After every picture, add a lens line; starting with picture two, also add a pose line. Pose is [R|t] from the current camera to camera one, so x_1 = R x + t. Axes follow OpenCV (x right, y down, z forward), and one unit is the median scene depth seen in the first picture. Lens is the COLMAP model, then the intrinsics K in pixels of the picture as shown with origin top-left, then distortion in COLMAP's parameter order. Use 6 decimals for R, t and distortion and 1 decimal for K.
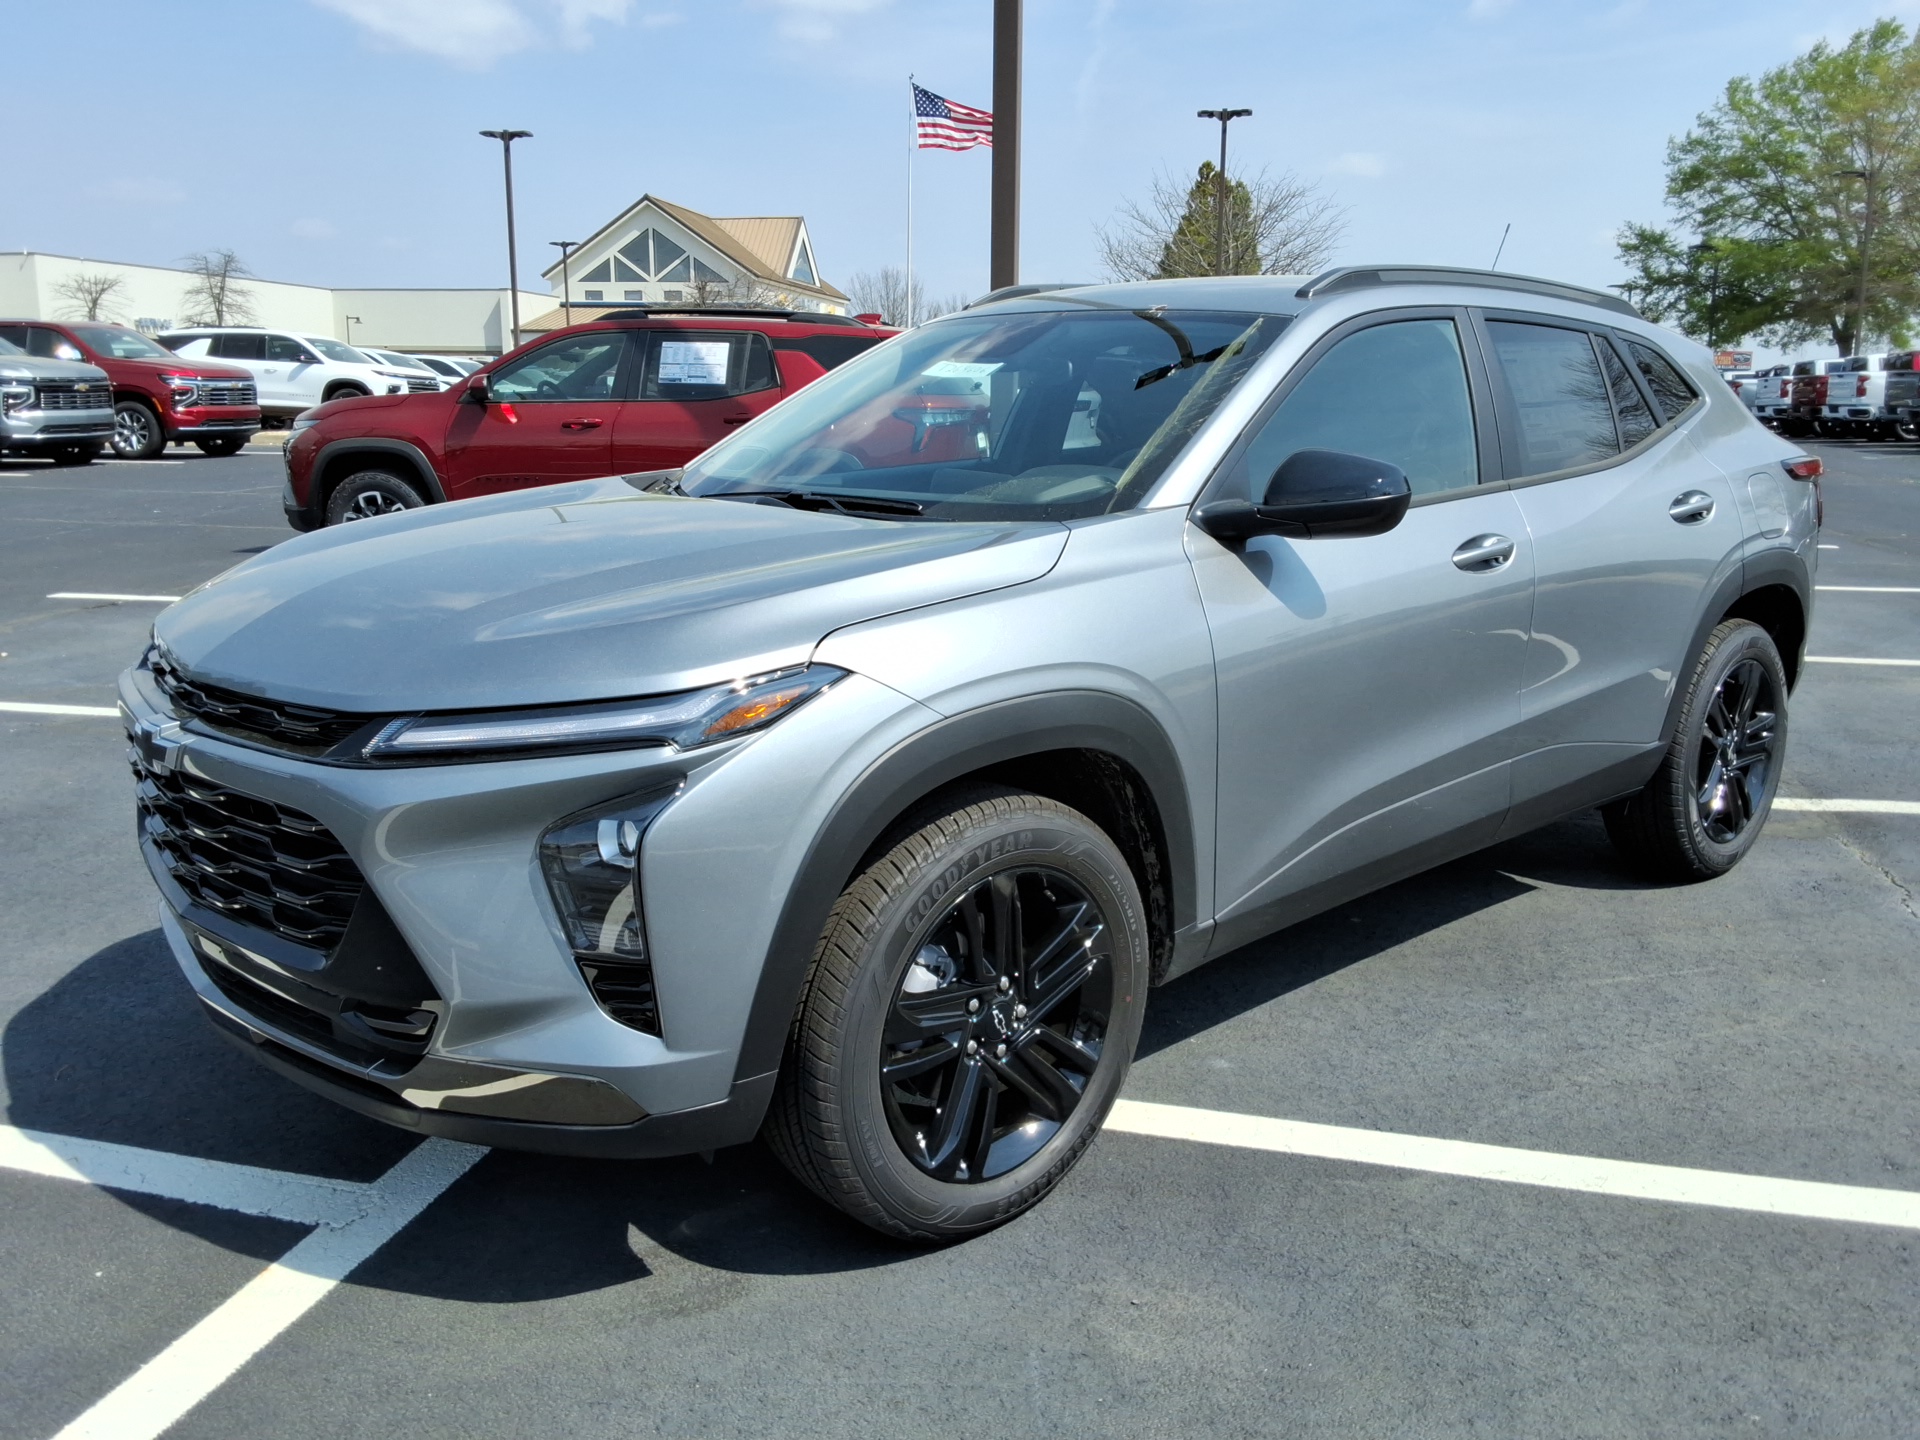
lens RADIAL K [[1539.2, 0, 975.8], [0, 1539.2, 700.8], [0, 0, 1]] dist [0.093781, -0.141770]
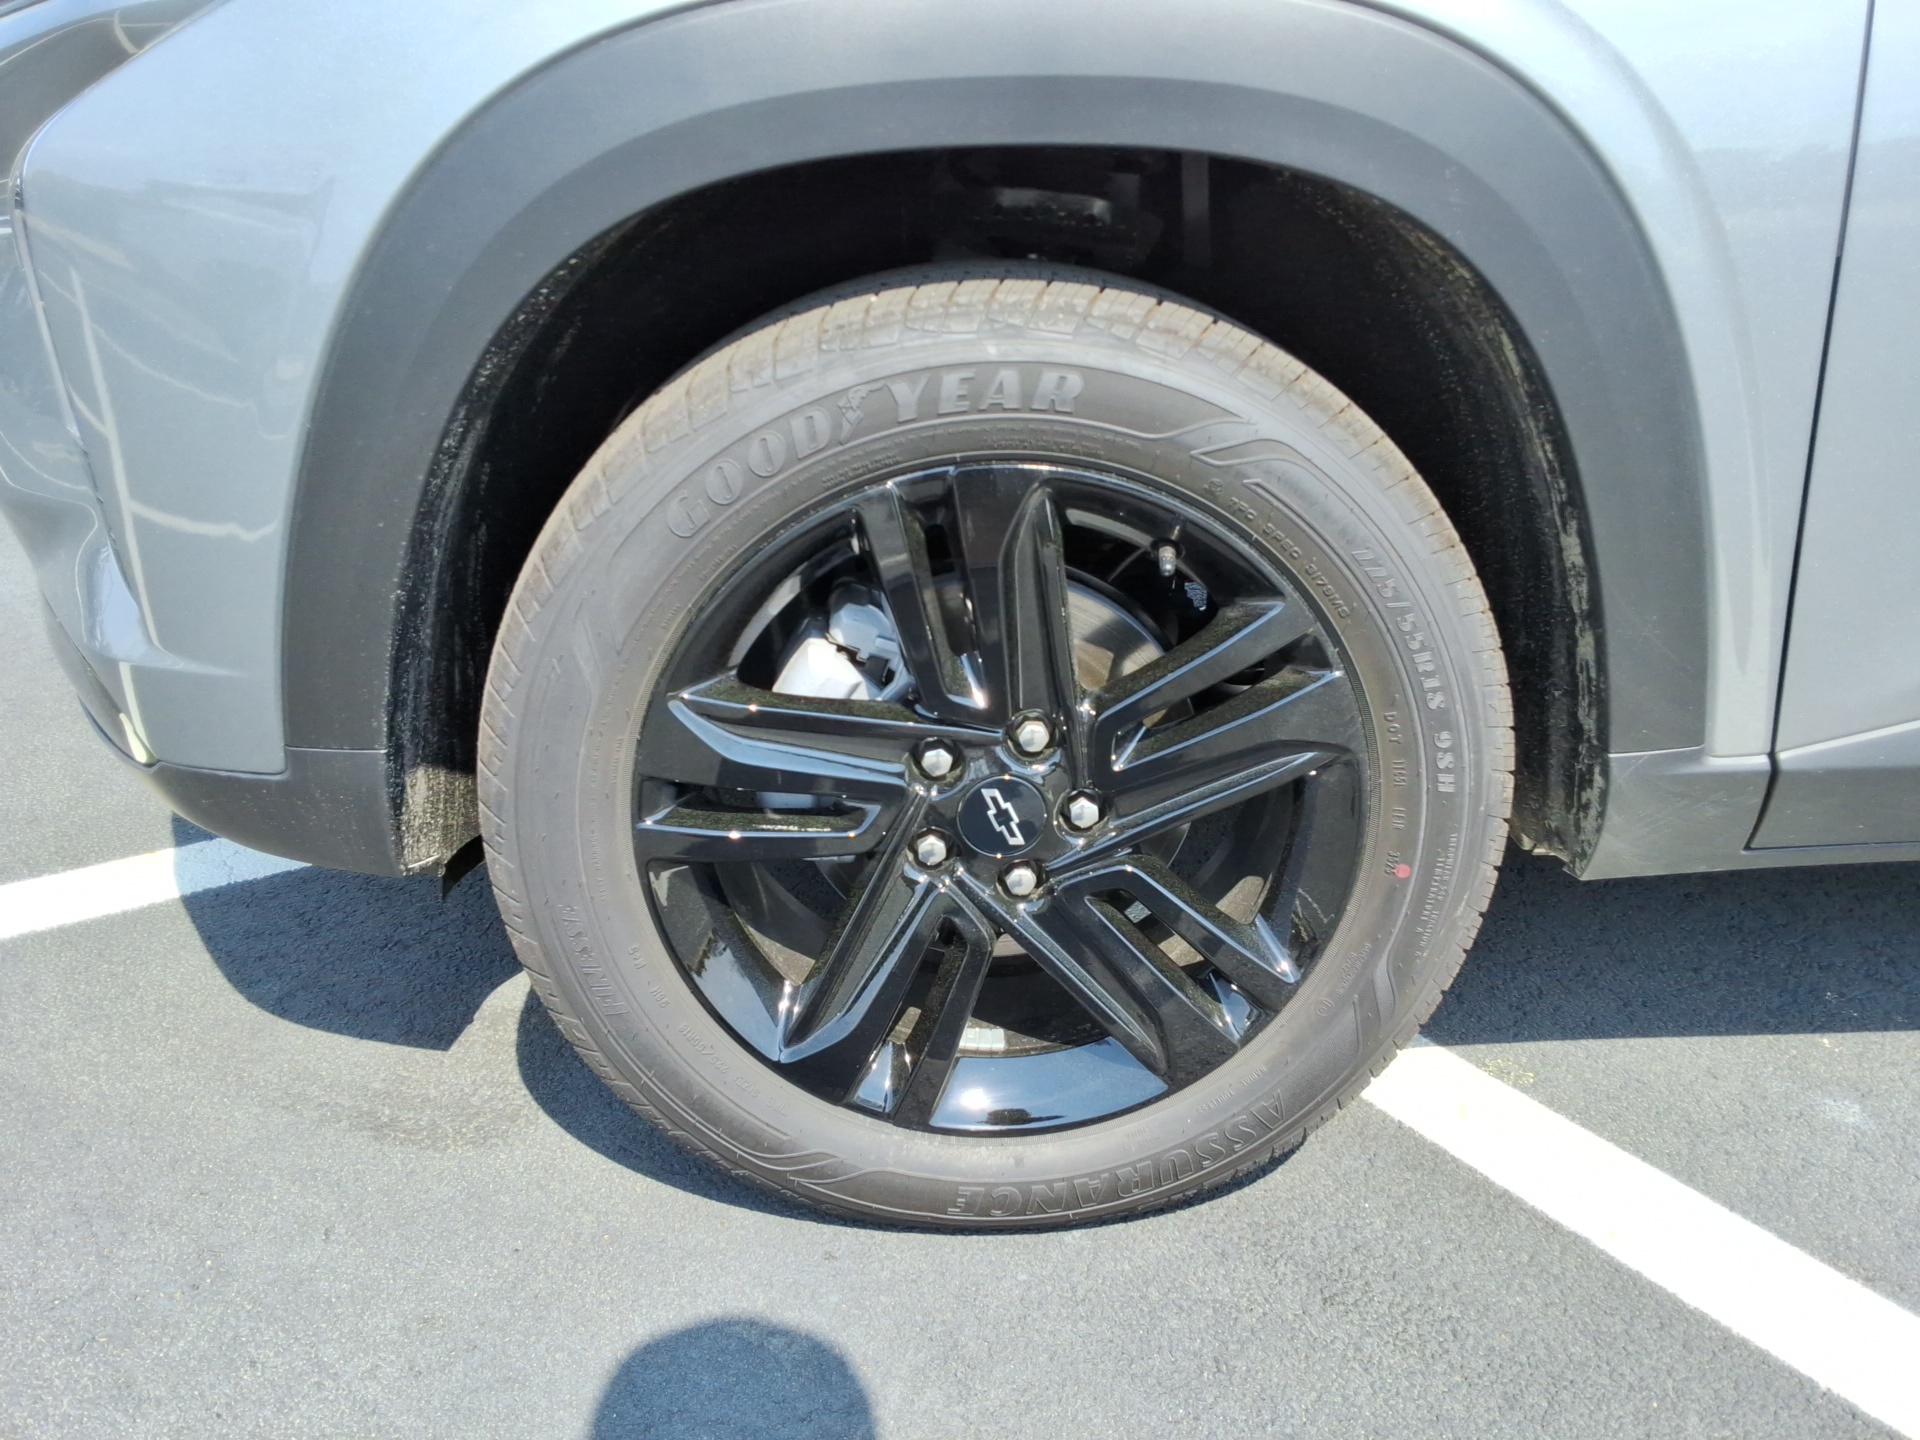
lens RADIAL K [[1539.2, 0, 975.0], [0, 1539.2, 719.4], [0, 0, 1]] dist [0.093781, -0.141770]
pose [[0.765181, 0.238855, -0.597868, 0.234069], [-0.141186, 0.968283, 0.206143, 0.080801], [0.628143, -0.073326, 0.774635, 0.581192]]
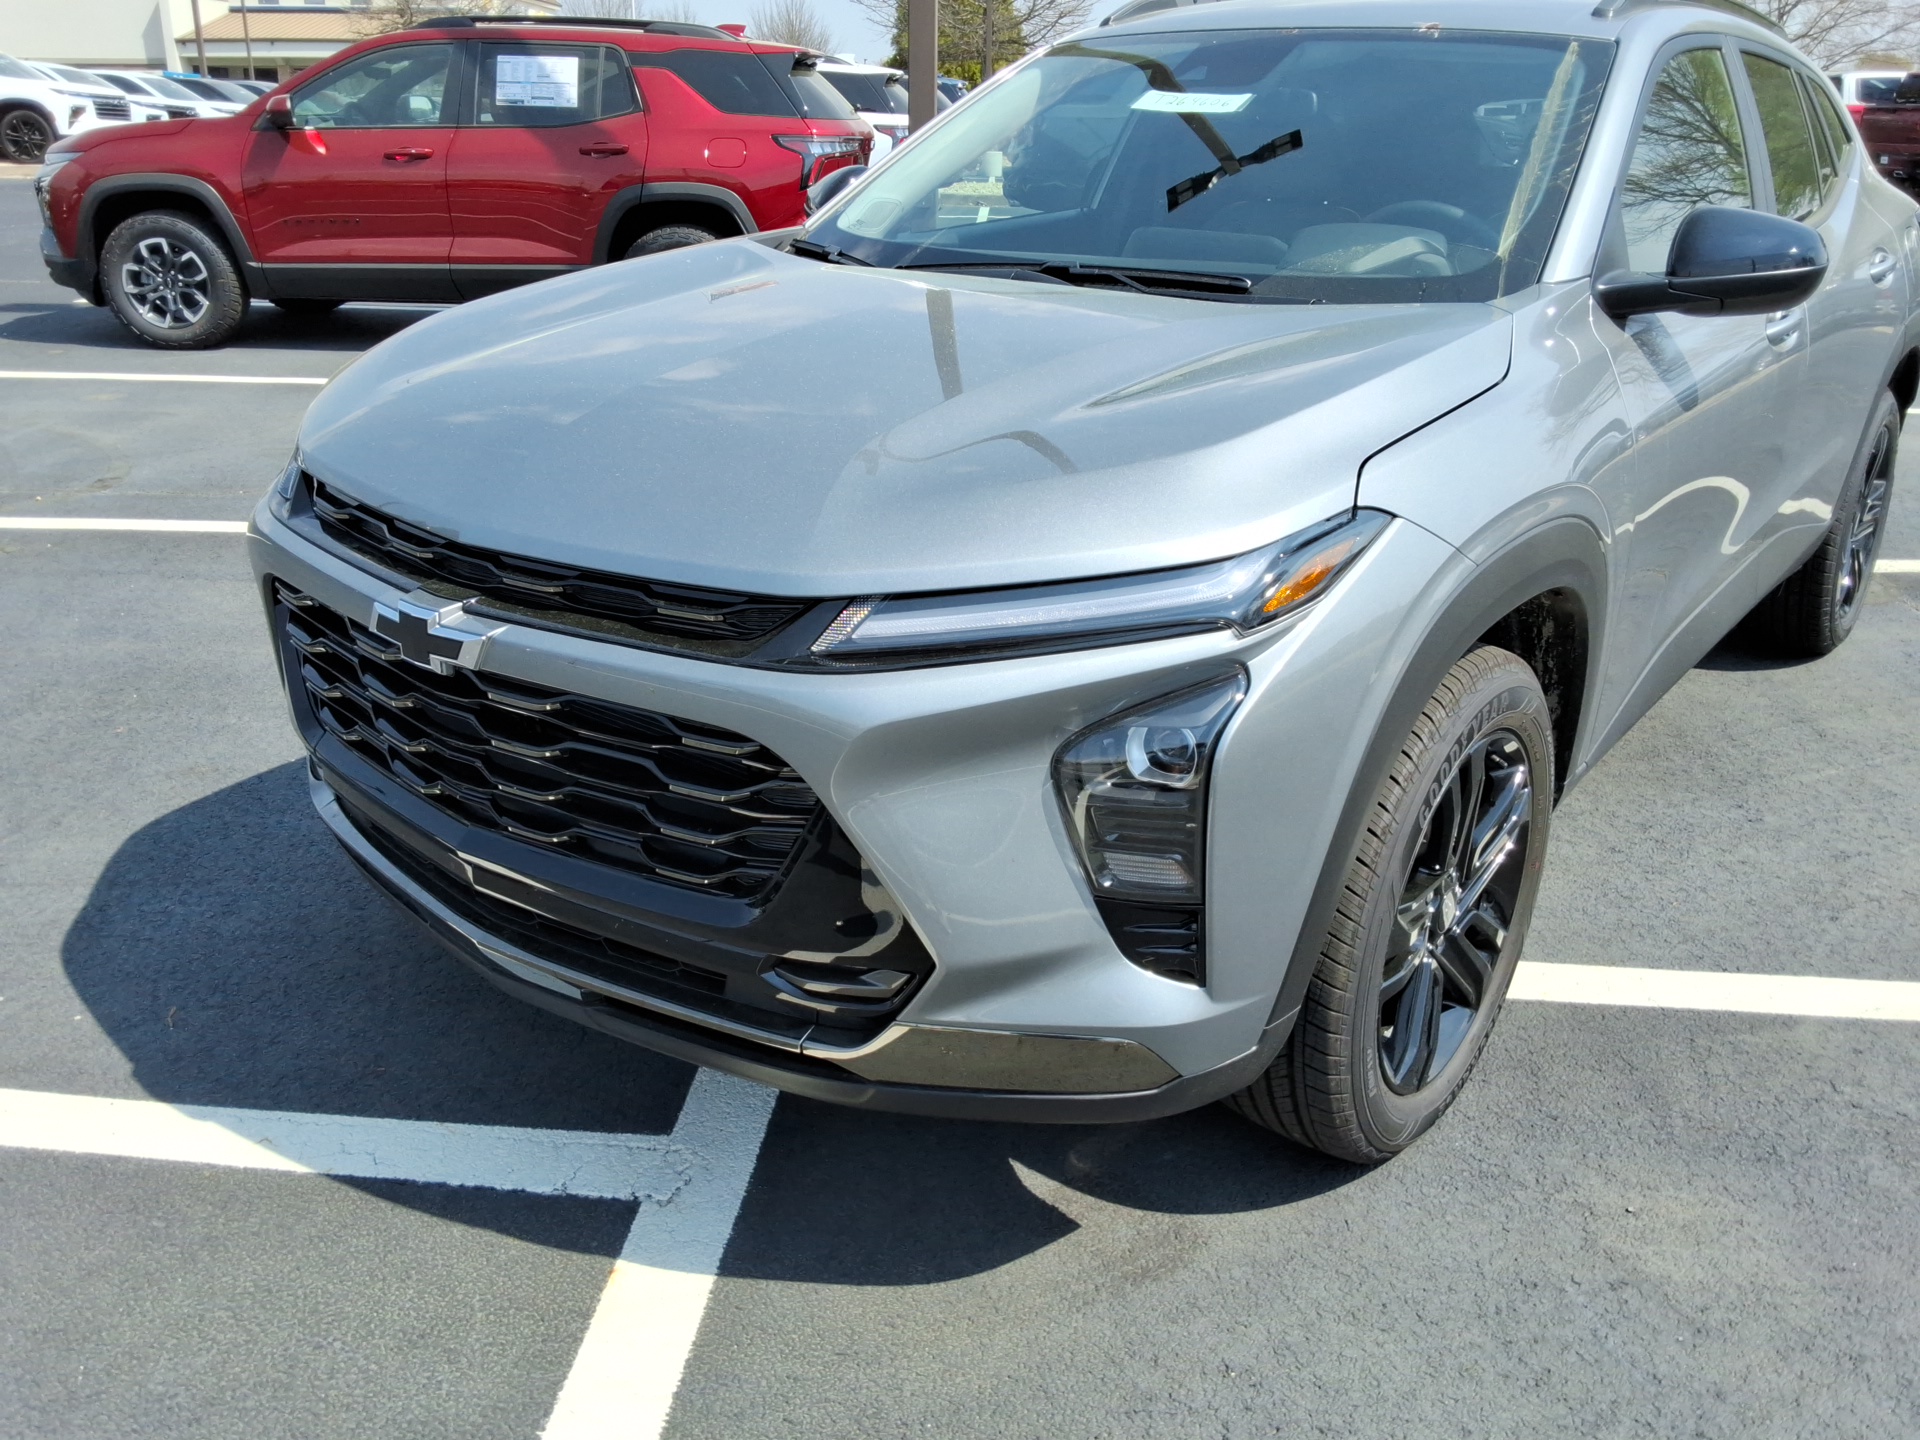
lens RADIAL K [[1539.2, 0, 980.6], [0, 1539.2, 707.9], [0, 0, 1]] dist [0.093781, -0.141770]
pose [[0.986333, -0.051566, 0.156487, -0.326766], [0.025042, 0.985648, 0.166948, -0.046416], [-0.162850, -0.160748, 0.973468, 0.198048]]
